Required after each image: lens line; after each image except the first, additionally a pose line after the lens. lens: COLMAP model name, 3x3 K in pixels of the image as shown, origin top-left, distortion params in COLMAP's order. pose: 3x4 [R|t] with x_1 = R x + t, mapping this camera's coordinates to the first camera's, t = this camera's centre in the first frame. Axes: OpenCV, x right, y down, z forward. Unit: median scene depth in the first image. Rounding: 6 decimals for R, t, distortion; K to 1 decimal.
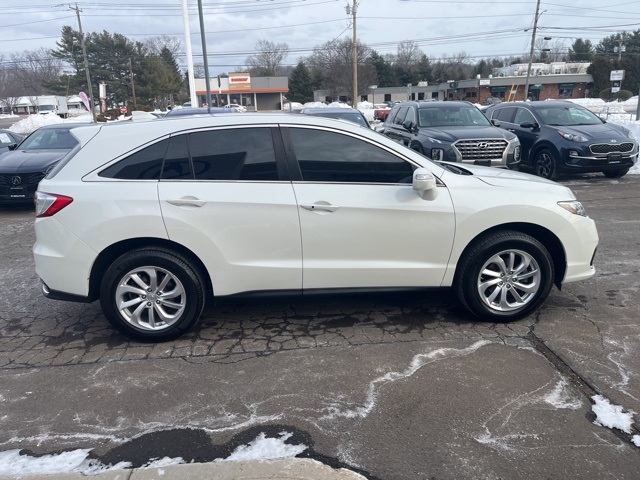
lens RADIAL K [[481.8, 0, 318.9], [0, 481.8, 236.2], [0, 0, 1]] dist [0.083279, -0.105254]
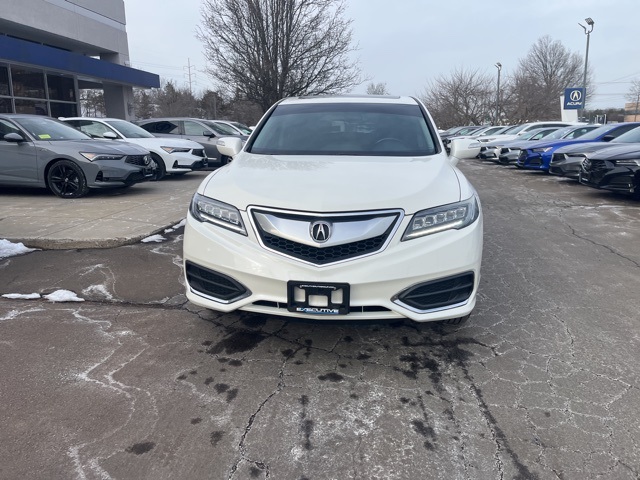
lens RADIAL K [[481.8, 0, 316.9], [0, 481.8, 236.5], [0, 0, 1]] dist [0.083279, -0.105254]
pose [[-0.202198, 0.240921, -0.949249, 1.312587], [-0.246090, 0.925671, 0.287356, -0.296428], [0.947922, 0.291703, -0.127881, 1.366530]]
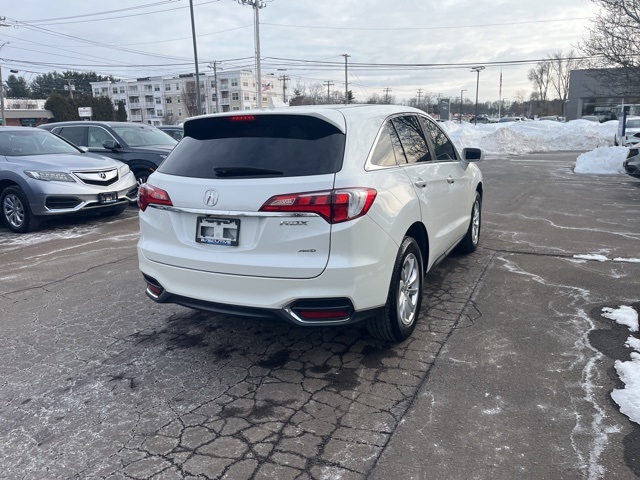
lens RADIAL K [[481.8, 0, 317.8], [0, 481.8, 239.8], [0, 0, 1]] dist [0.083279, -0.105254]
pose [[0.522422, -0.177756, 0.833953, -1.206815], [0.231664, 0.970830, 0.061808, -0.065468], [-0.820614, 0.160907, 0.548363, 0.605614]]
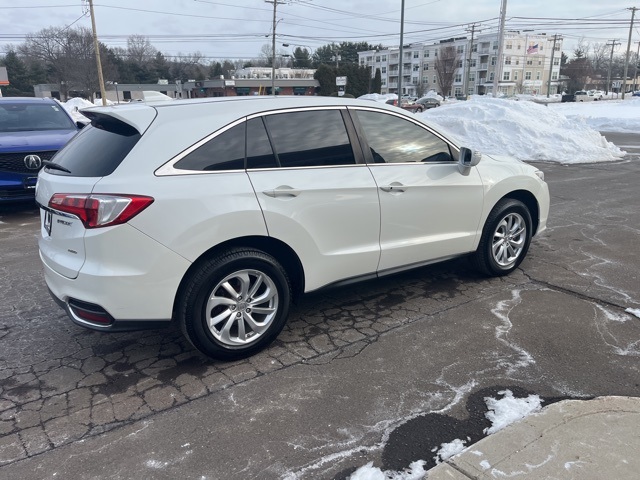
lens RADIAL K [[481.8, 0, 318.8], [0, 481.8, 241.1], [0, 0, 1]] dist [0.083279, -0.105254]
pose [[0.871884, -0.121381, 0.474431, -0.618471], [0.116830, 0.992378, 0.039192, -0.007202], [-0.475572, 0.021257, 0.879420, 0.174010]]
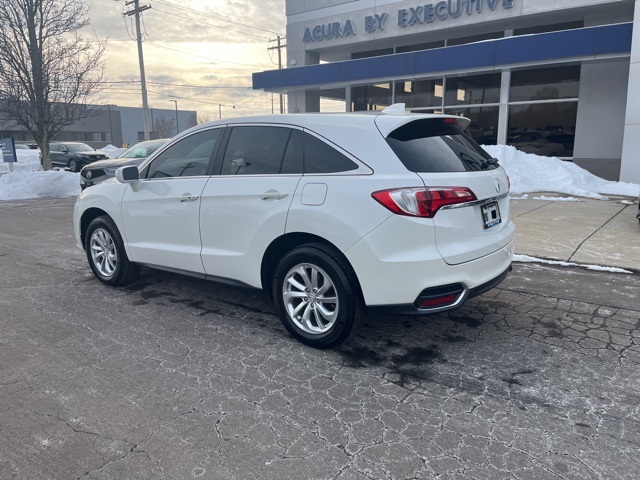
lens RADIAL K [[481.8, 0, 319.3], [0, 481.8, 235.4], [0, 0, 1]] dist [0.083279, -0.105254]
pose [[-0.736279, -0.087489, 0.670998, -1.010061], [0.210314, 0.912910, 0.349805, -0.431659], [-0.643165, 0.398675, -0.653756, 2.029135]]
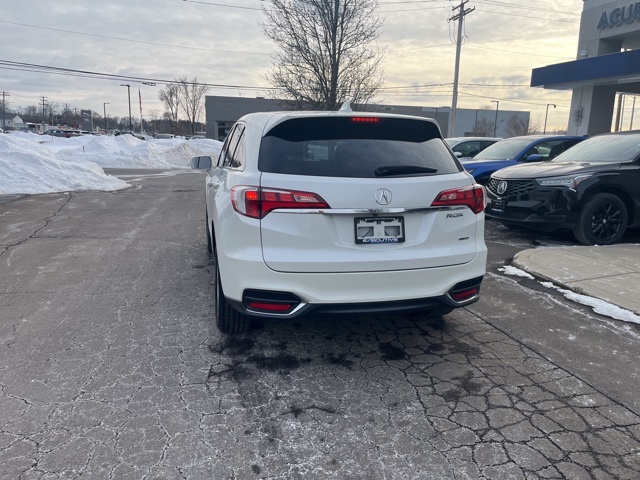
lens RADIAL K [[481.8, 0, 317.6], [0, 481.8, 234.8], [0, 0, 1]] dist [0.083279, -0.105254]
pose [[-0.163091, -0.159056, 0.973706, -1.387283], [0.239636, 0.950979, 0.195482, -0.242536], [-0.957066, 0.265216, -0.116980, 1.377229]]
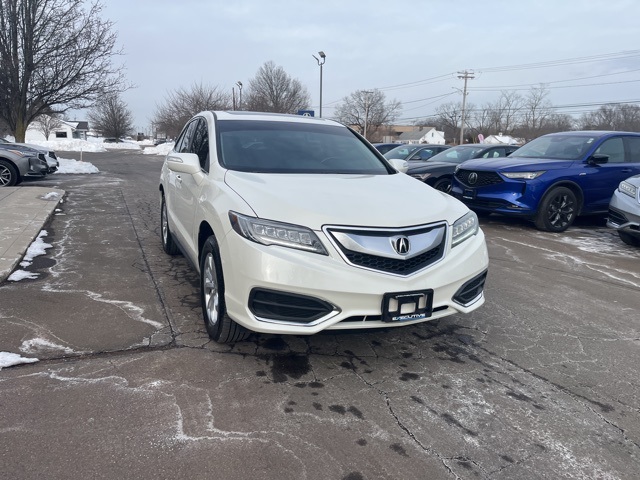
lens RADIAL K [[481.8, 0, 317.4], [0, 481.8, 240.2], [0, 0, 1]] dist [0.083279, -0.105254]
pose [[0.321056, 0.220978, -0.920919, 1.306183], [-0.282513, 0.950471, 0.129578, -0.169923], [0.903941, 0.218570, 0.367583, 0.869734]]
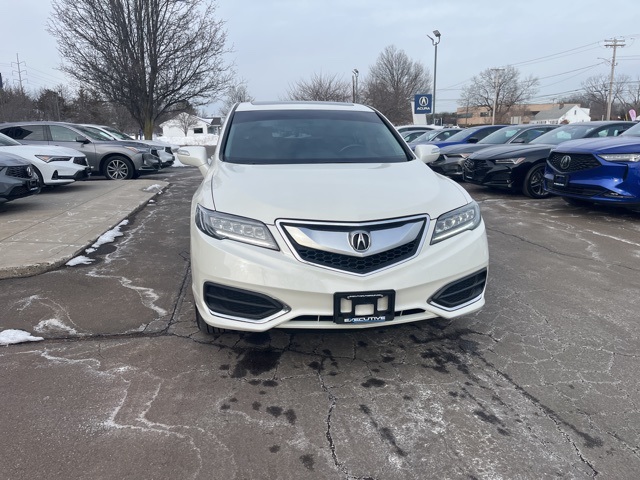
lens RADIAL K [[481.8, 0, 318.4], [0, 481.8, 246.8], [0, 0, 1]] dist [0.083279, -0.105254]
pose [[0.080292, 0.258708, -0.962613, 1.318786], [-0.250692, 0.939930, 0.231701, -0.241645], [0.964731, 0.222716, 0.140325, 1.121244]]
